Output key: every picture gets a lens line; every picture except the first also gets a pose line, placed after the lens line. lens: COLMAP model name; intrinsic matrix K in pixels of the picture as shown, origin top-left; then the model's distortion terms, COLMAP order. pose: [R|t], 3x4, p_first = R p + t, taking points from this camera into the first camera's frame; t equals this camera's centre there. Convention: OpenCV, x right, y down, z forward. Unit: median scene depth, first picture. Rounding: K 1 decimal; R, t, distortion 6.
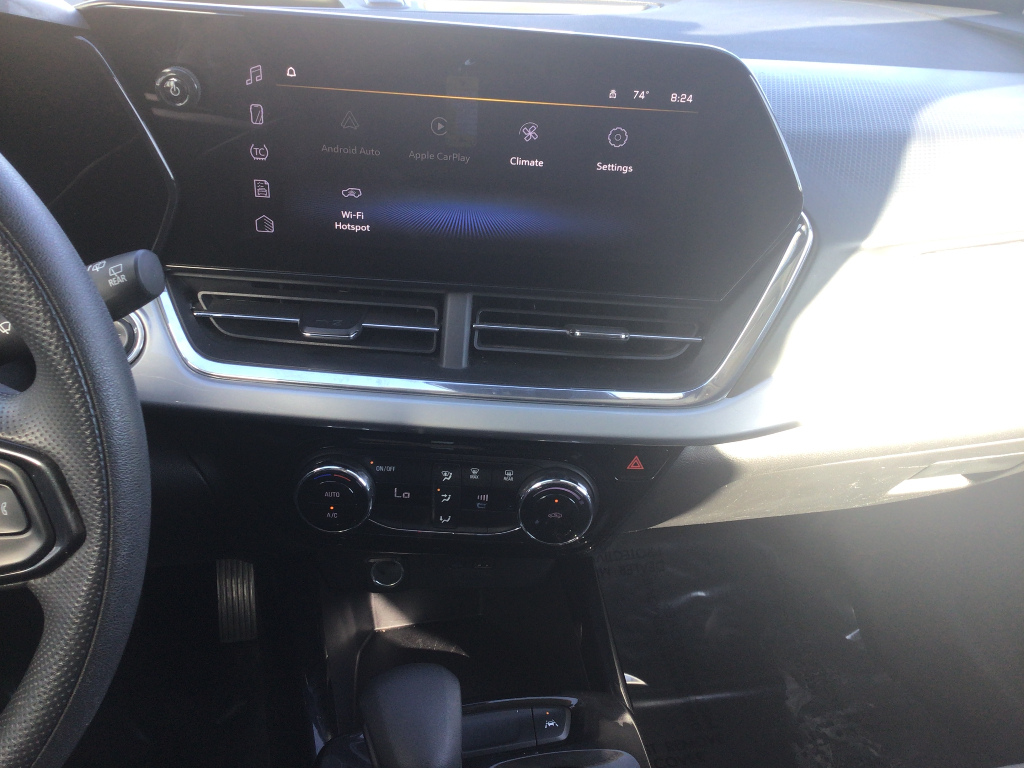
lens RADIAL K [[913.0, 0, 519.7], [0, 913.0, 388.2], [0, 0, 1]] dist [0.057272, -0.048686]
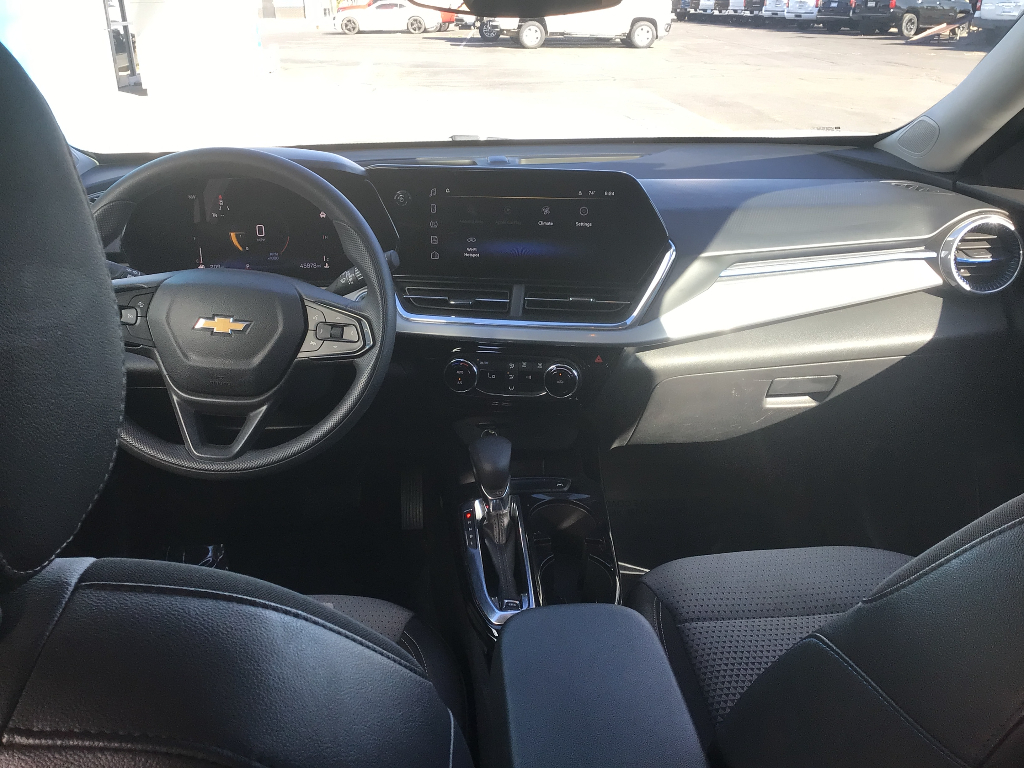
lens RADIAL K [[913.0, 0, 507.3], [0, 913.0, 385.7], [0, 0, 1]] dist [0.057272, -0.048686]
pose [[0.985315, -0.009891, -0.170458, 0.283312], [-0.015709, 0.988835, -0.148186, 0.470603], [0.170021, 0.148688, 0.974159, -1.129549]]
